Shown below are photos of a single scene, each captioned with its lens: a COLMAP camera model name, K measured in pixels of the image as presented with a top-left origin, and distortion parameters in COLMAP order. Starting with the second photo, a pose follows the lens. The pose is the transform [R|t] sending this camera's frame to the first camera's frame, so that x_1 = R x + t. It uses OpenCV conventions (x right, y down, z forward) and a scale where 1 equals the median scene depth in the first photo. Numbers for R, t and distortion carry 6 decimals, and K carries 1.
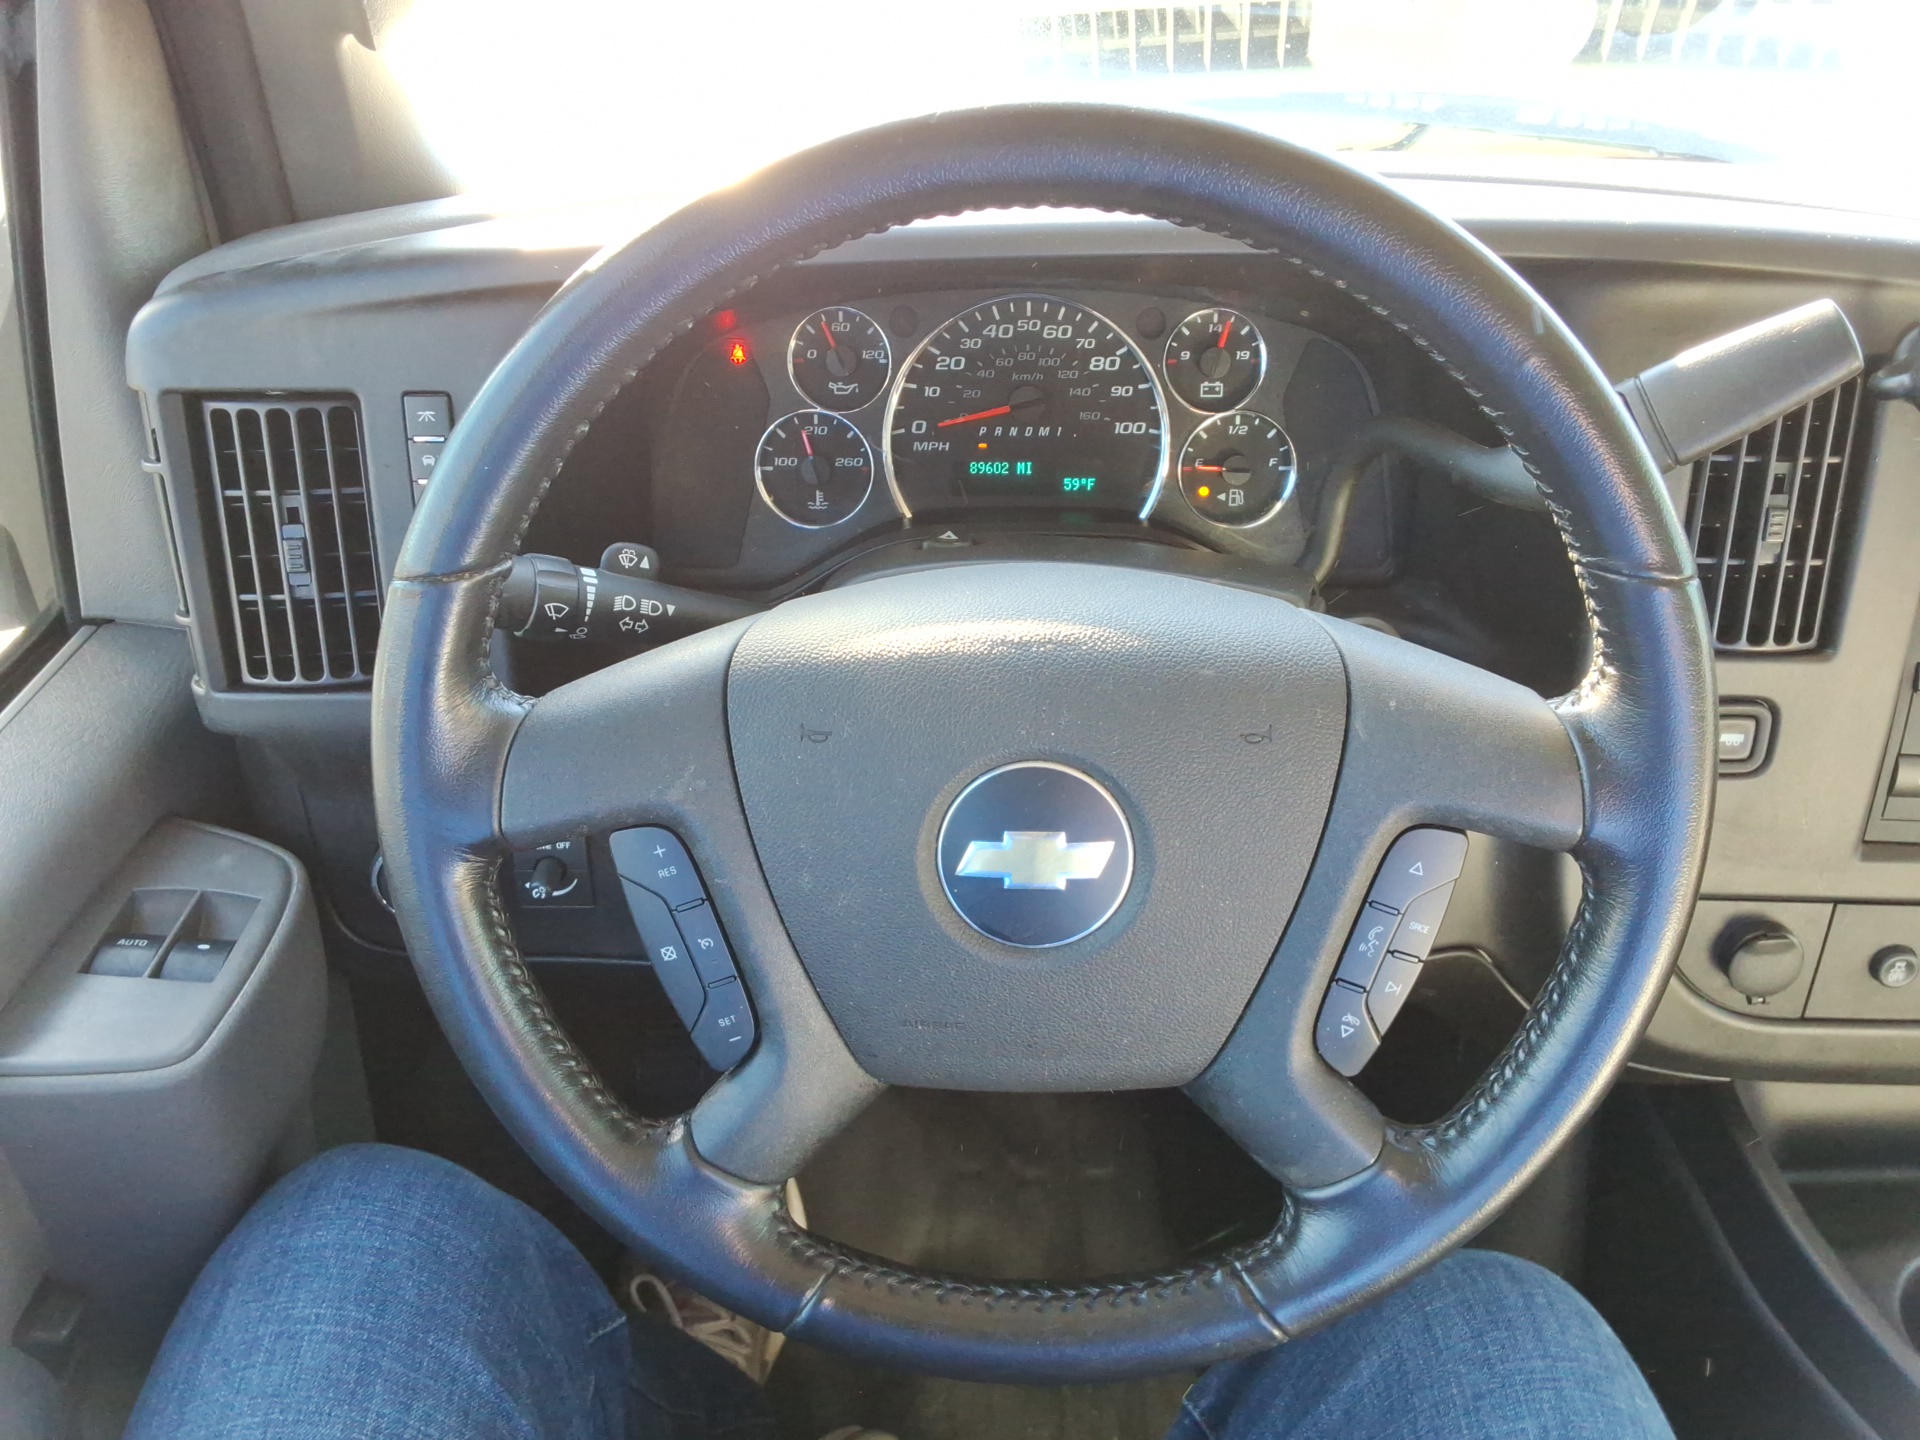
lens RADIAL K [[1540.5, 0, 978.0], [0, 1540.5, 703.3], [0, 0, 1]] dist [0.137752, -0.234872]
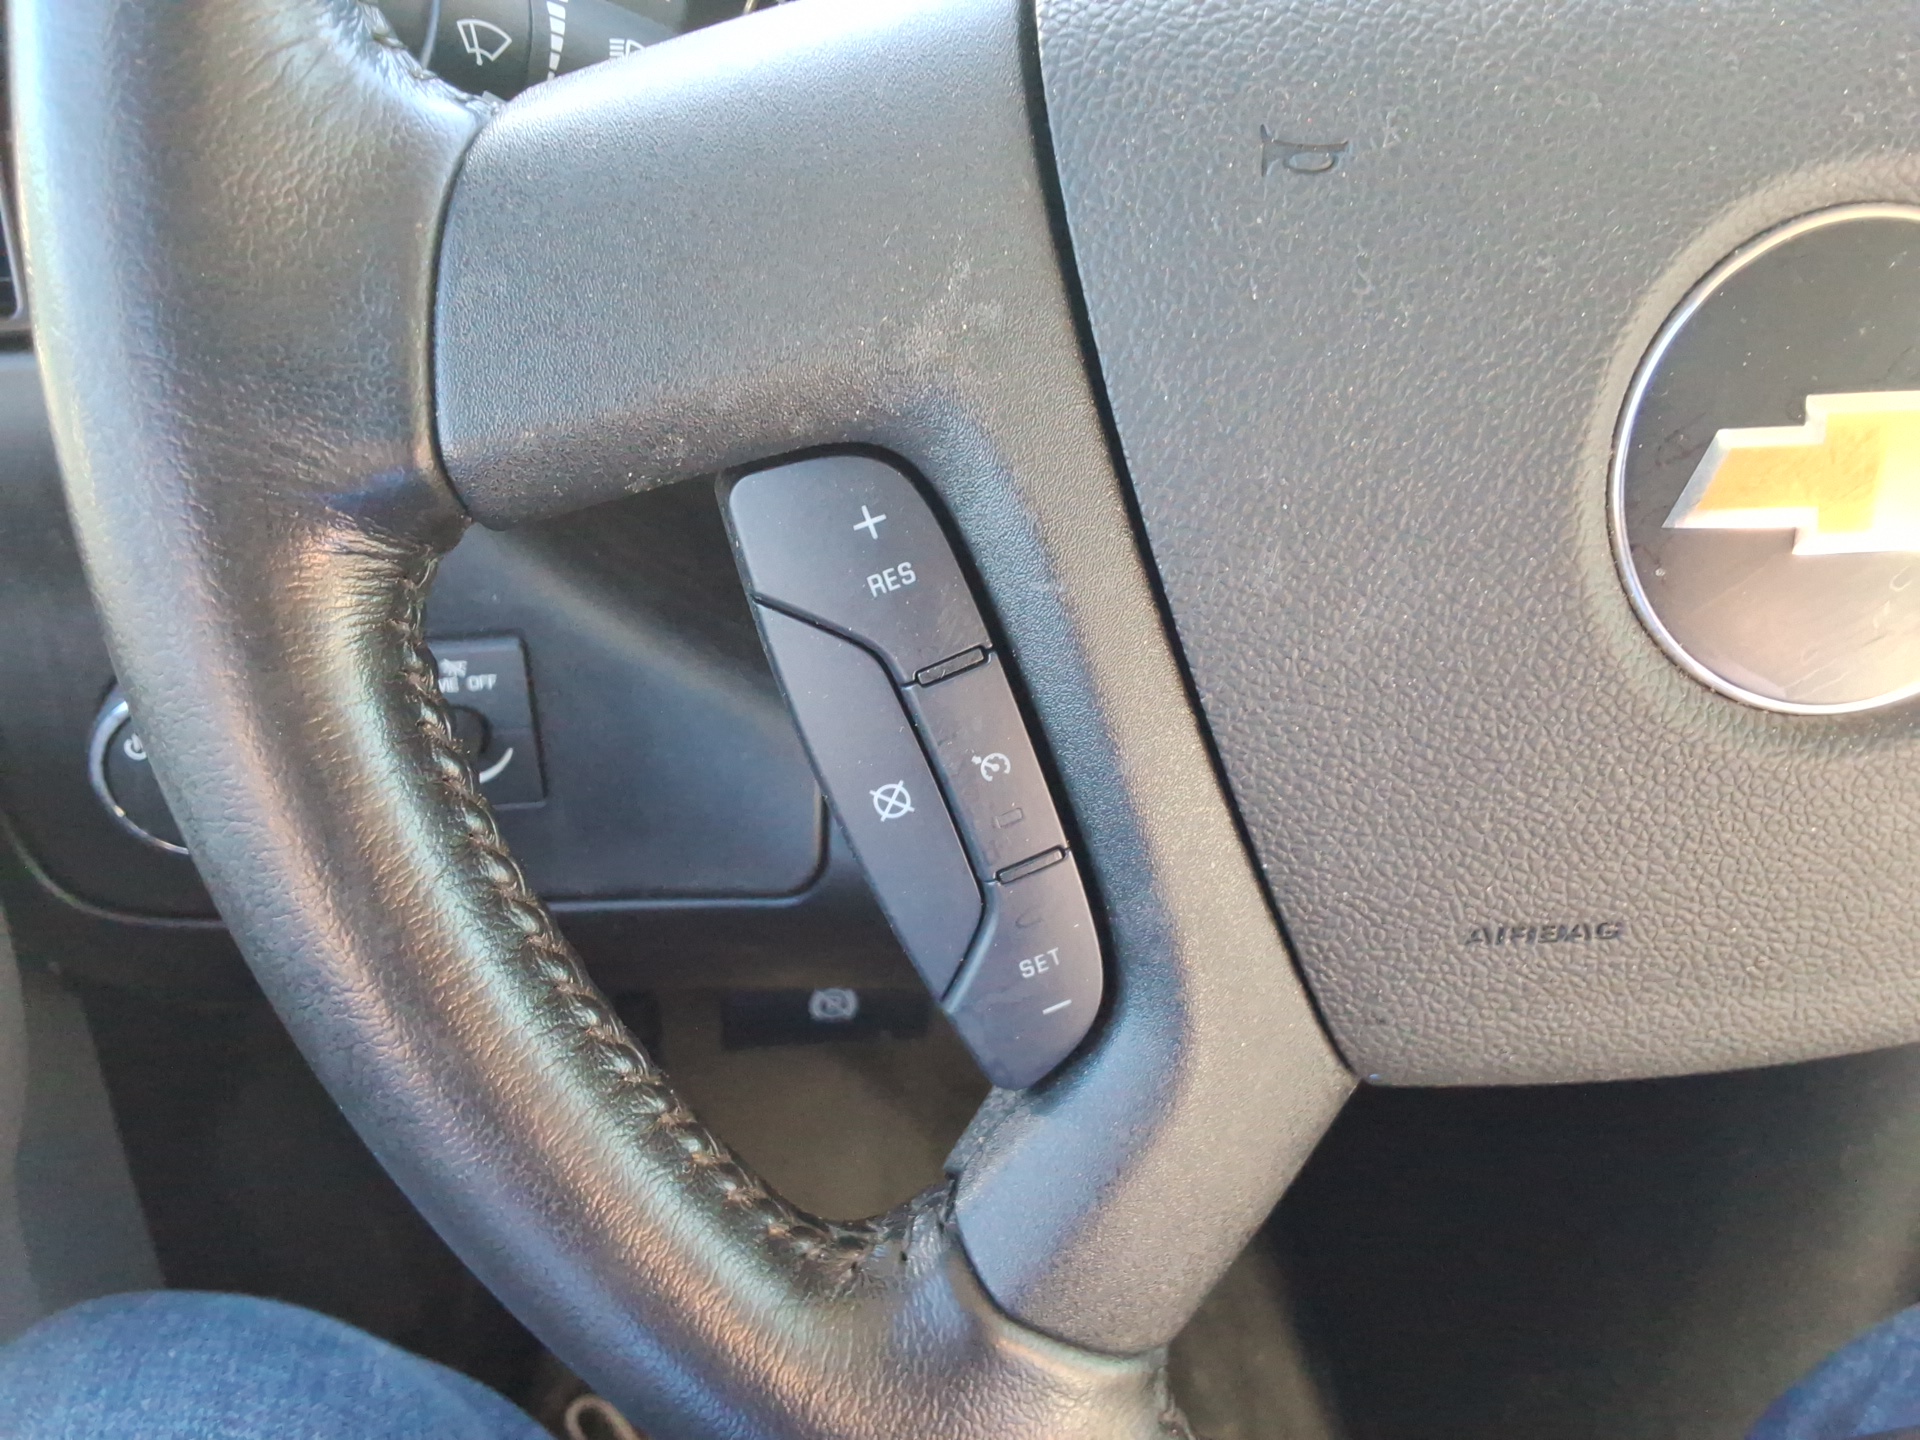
lens RADIAL K [[1540.5, 0, 978.0], [0, 1540.5, 703.3], [0, 0, 1]] dist [0.137752, -0.234872]
pose [[0.989493, -0.066559, 0.128350, -0.226256], [0.064804, 0.997739, 0.017807, 0.131658], [-0.129245, -0.009302, 0.991569, 0.617014]]
